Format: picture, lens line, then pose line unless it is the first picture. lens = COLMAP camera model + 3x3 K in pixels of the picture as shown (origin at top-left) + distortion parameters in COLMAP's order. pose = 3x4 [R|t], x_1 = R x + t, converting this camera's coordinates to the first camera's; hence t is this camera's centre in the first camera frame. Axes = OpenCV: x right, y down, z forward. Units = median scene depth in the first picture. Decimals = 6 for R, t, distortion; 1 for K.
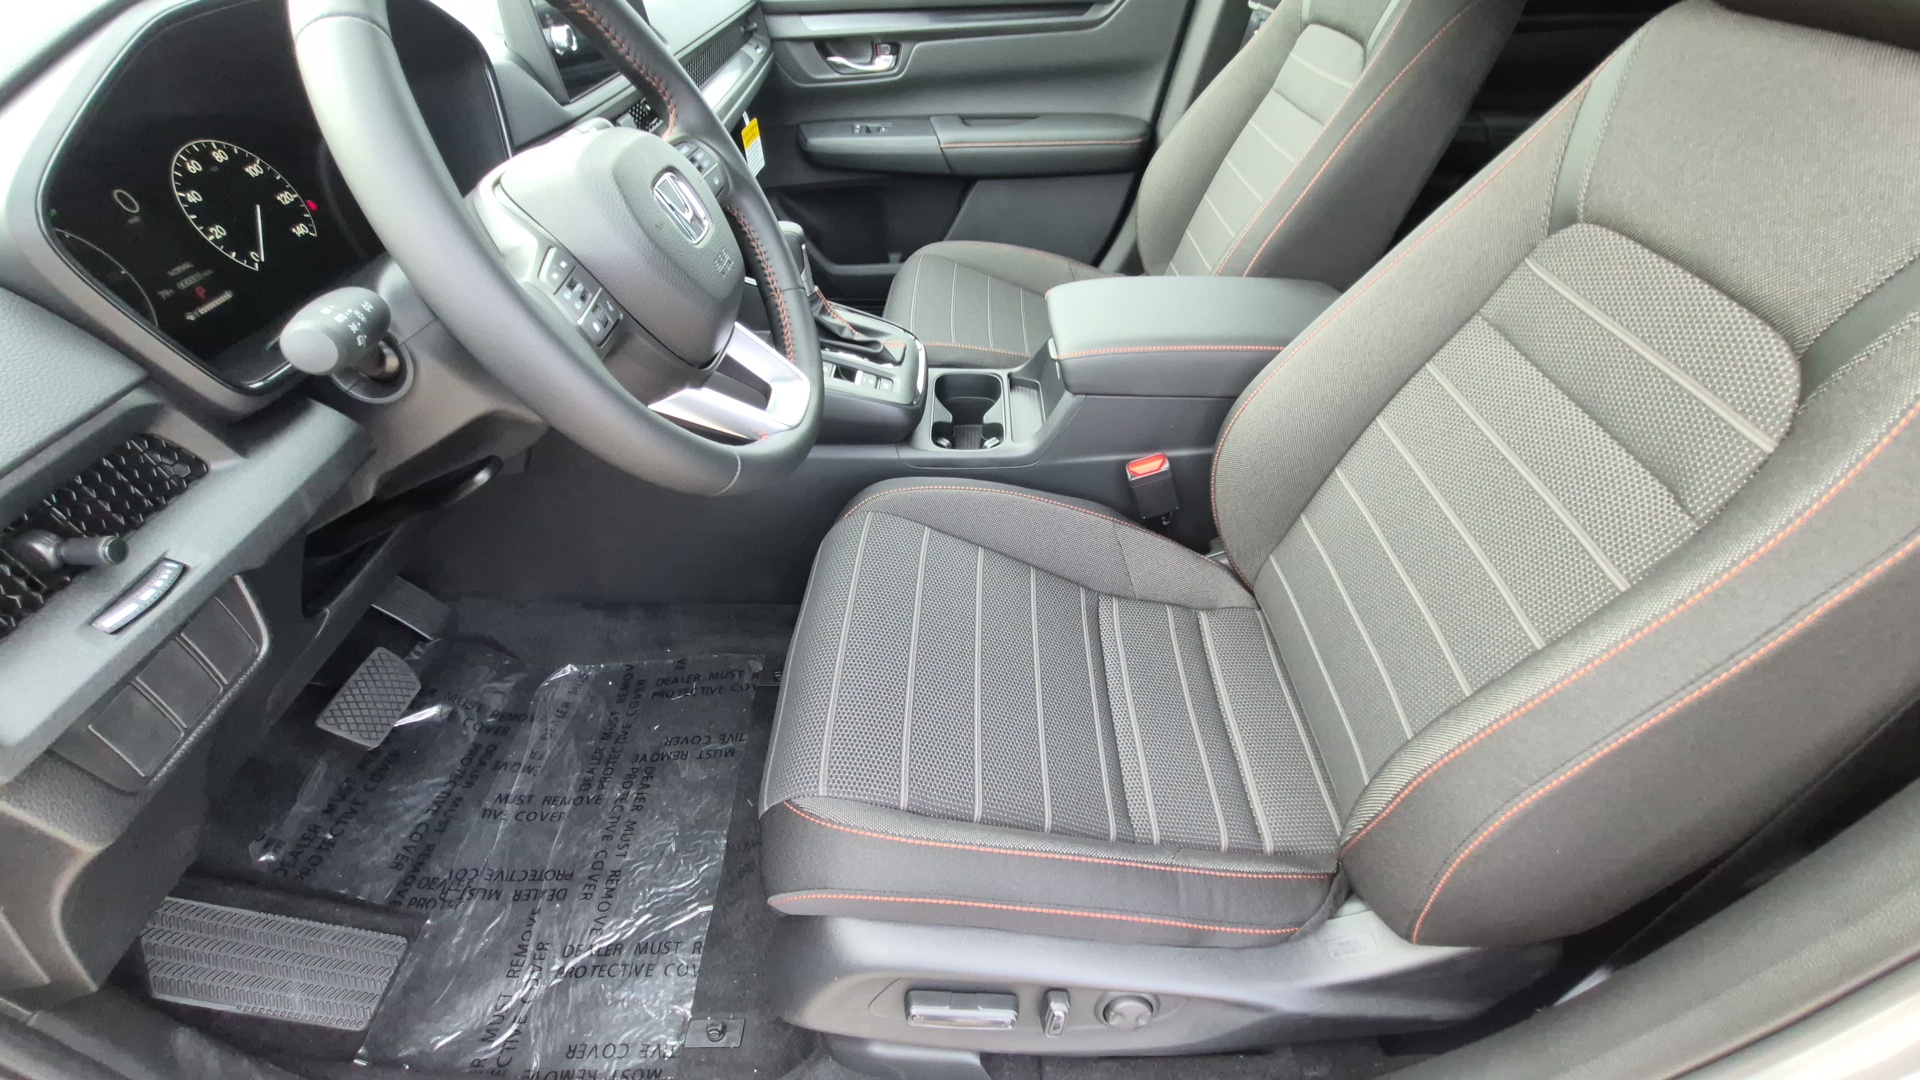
lens RADIAL K [[802.7, 0, 969.9], [0, 802.7, 528.1], [0, 0, 1]] dist [-0.012033, -0.001881]
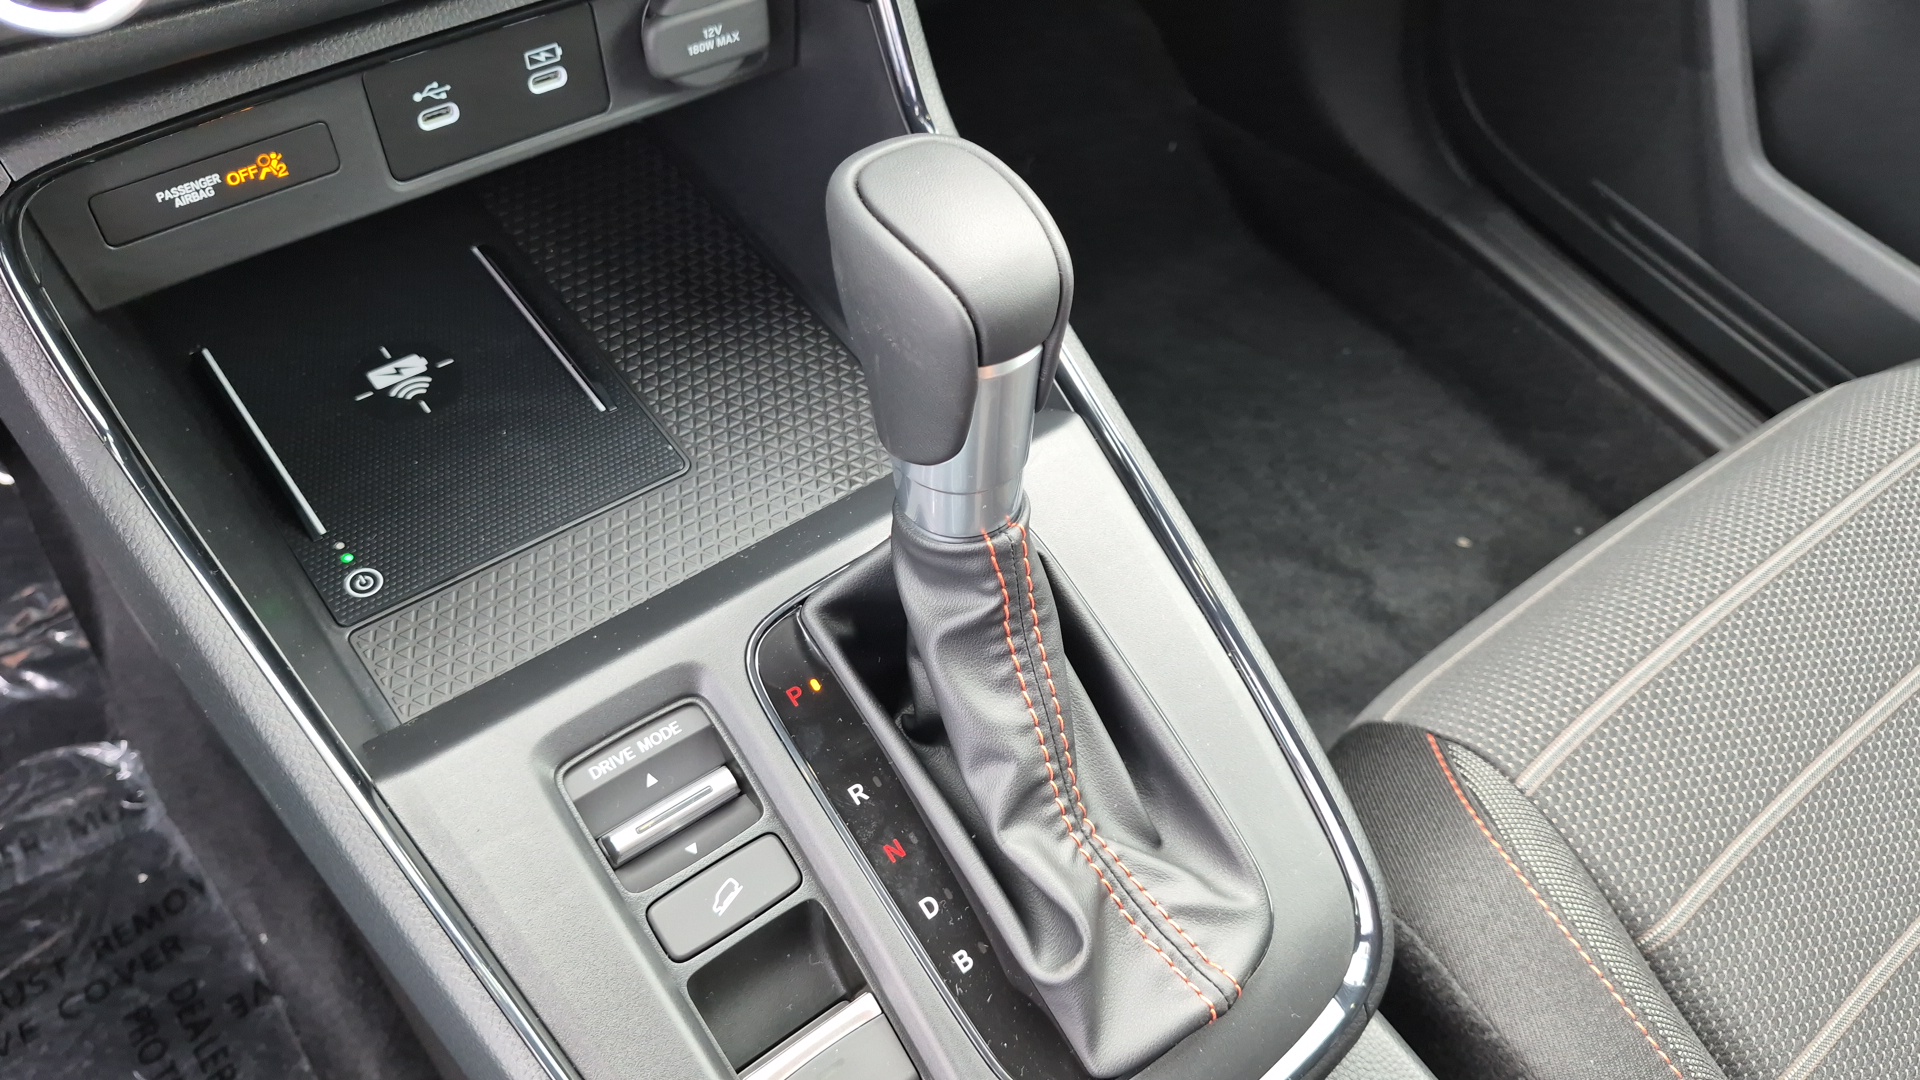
lens RADIAL K [[1483.3, 0, 960.4], [0, 1483.3, 552.7], [0, 0, 1]] dist [0.021833, -0.006898]
pose [[0.607287, 0.678430, -0.413442, -0.051546], [-0.589325, 0.733670, 0.338268, -0.458394], [0.532821, 0.038226, 0.845364, 0.769269]]
